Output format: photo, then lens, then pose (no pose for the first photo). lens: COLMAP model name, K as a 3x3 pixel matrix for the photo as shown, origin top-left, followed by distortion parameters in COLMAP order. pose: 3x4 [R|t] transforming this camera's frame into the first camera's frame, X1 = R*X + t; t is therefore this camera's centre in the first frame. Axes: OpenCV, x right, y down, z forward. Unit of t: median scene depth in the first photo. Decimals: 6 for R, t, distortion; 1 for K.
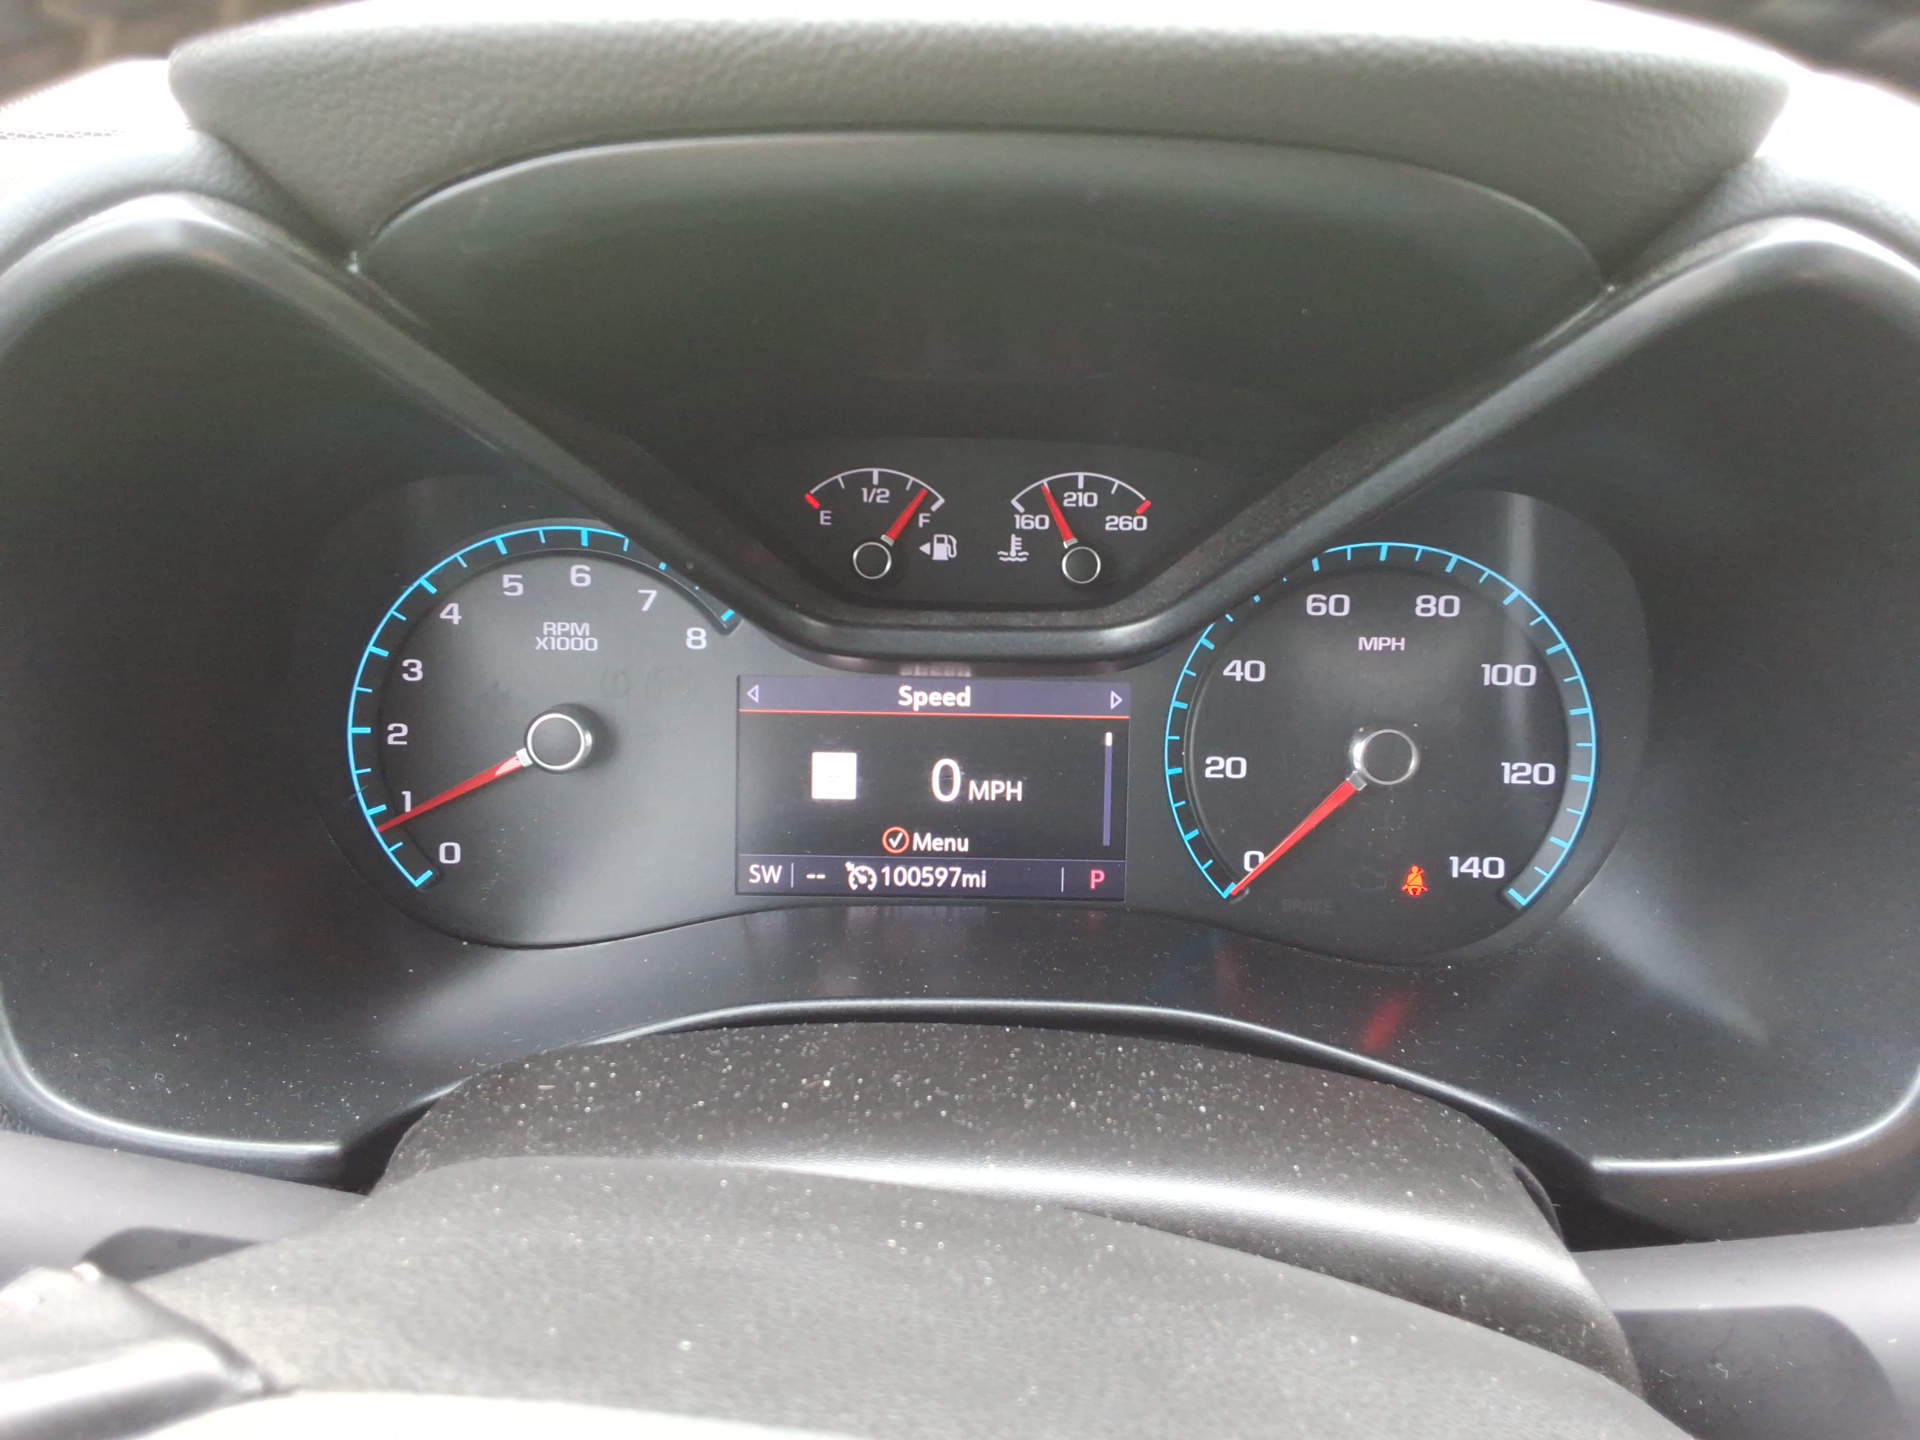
lens RADIAL K [[1536.9, 0, 970.4], [0, 1536.9, 708.6], [0, 0, 1]] dist [0.118582, -0.175624]
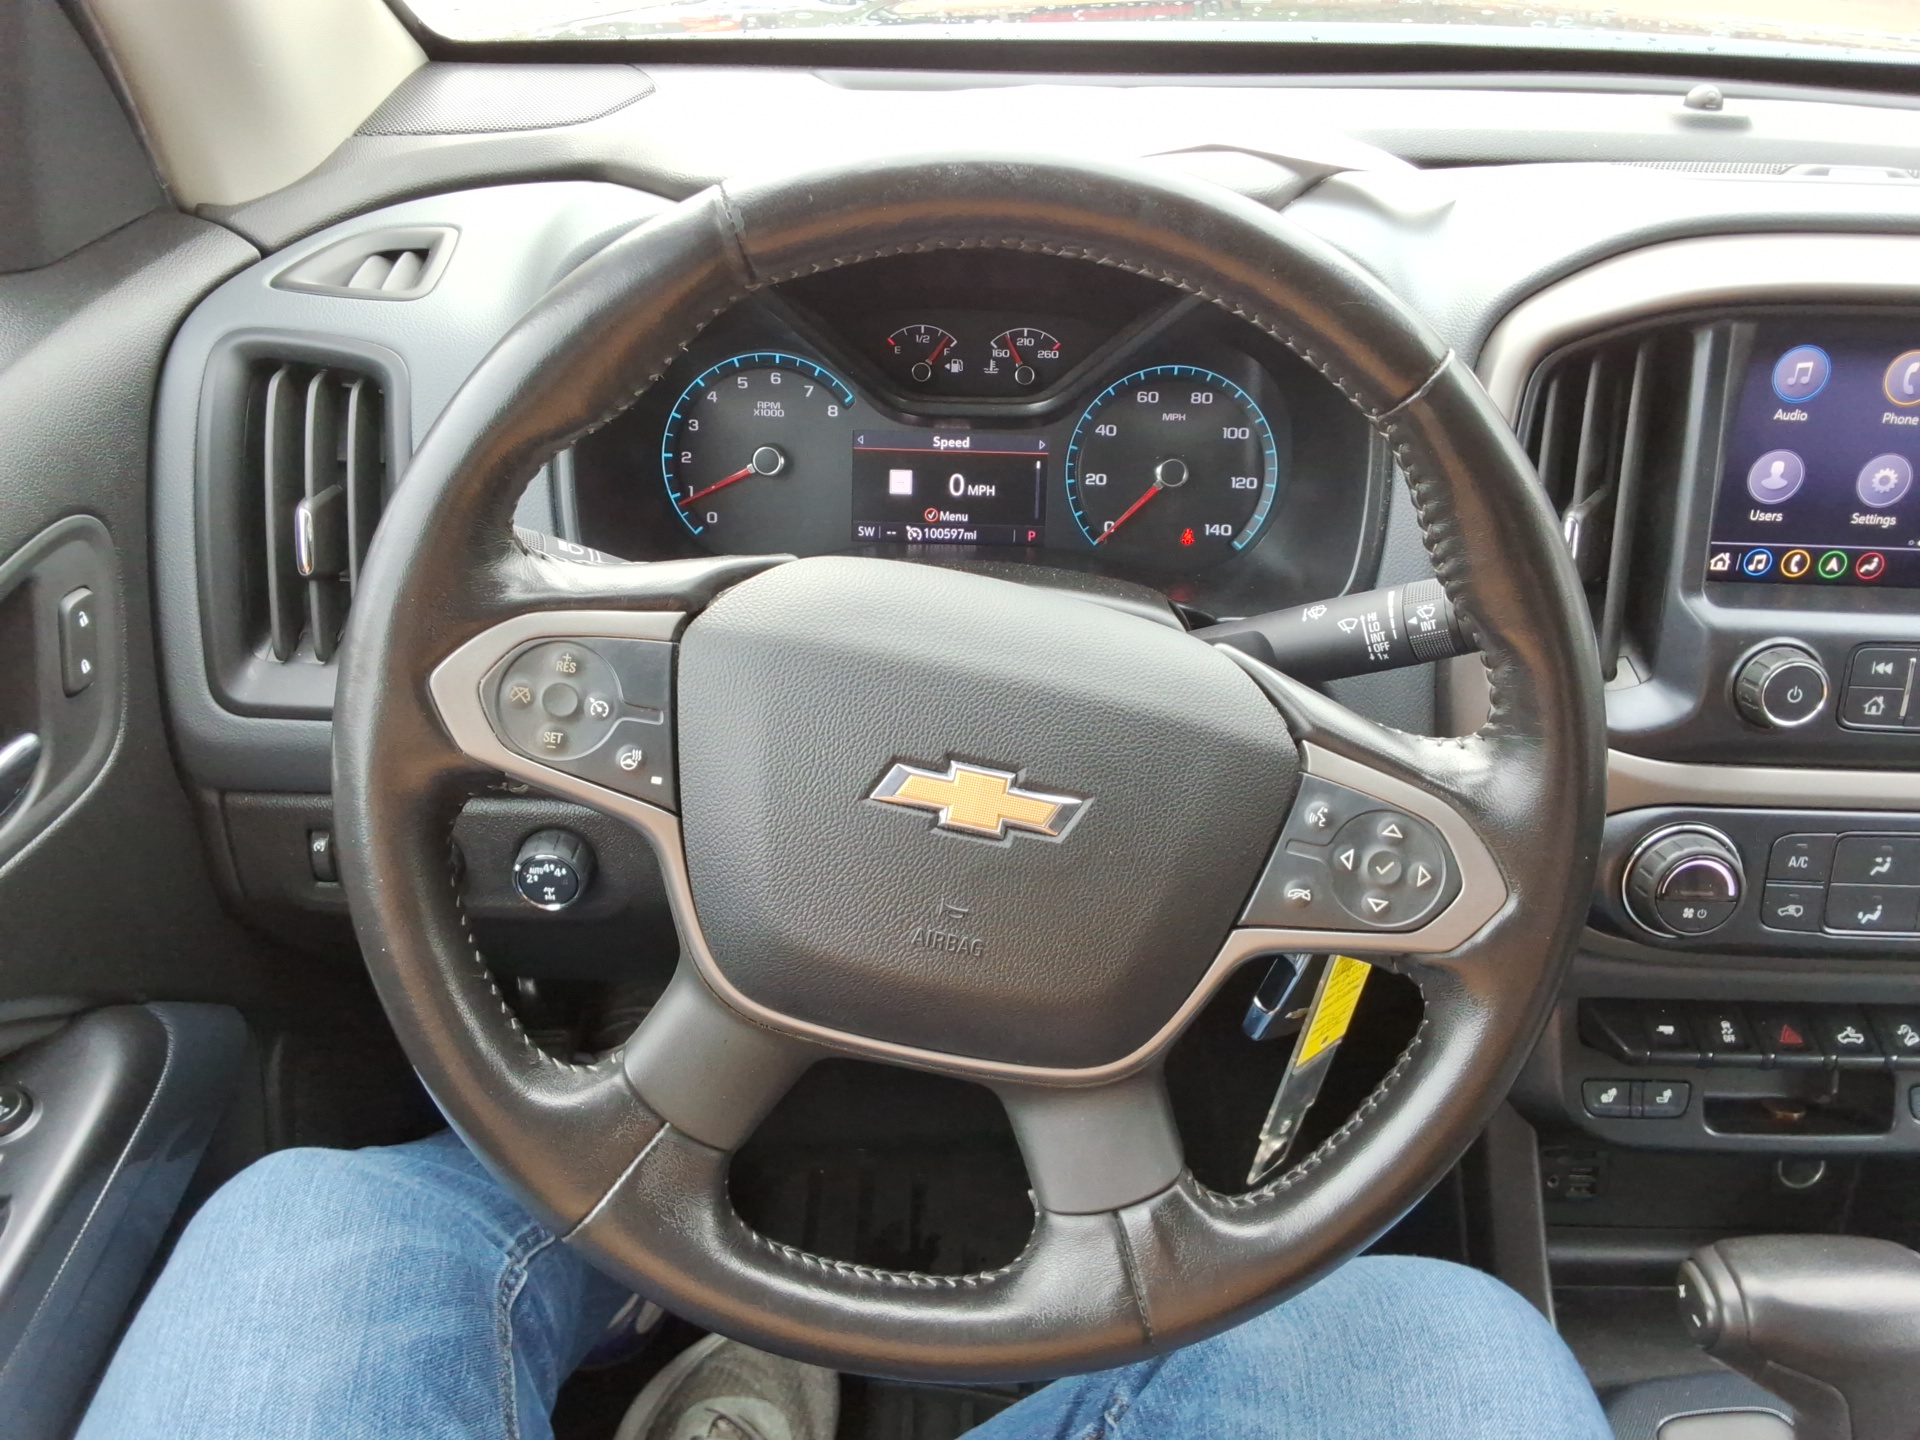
lens RADIAL K [[1536.9, 0, 970.4], [0, 1536.9, 708.6], [0, 0, 1]] dist [0.118582, -0.175624]
pose [[0.999952, 0.009216, 0.003278, -0.001893], [-0.009464, 0.996241, 0.086106, 0.164748], [-0.002472, -0.086133, 0.996281, -1.030942]]
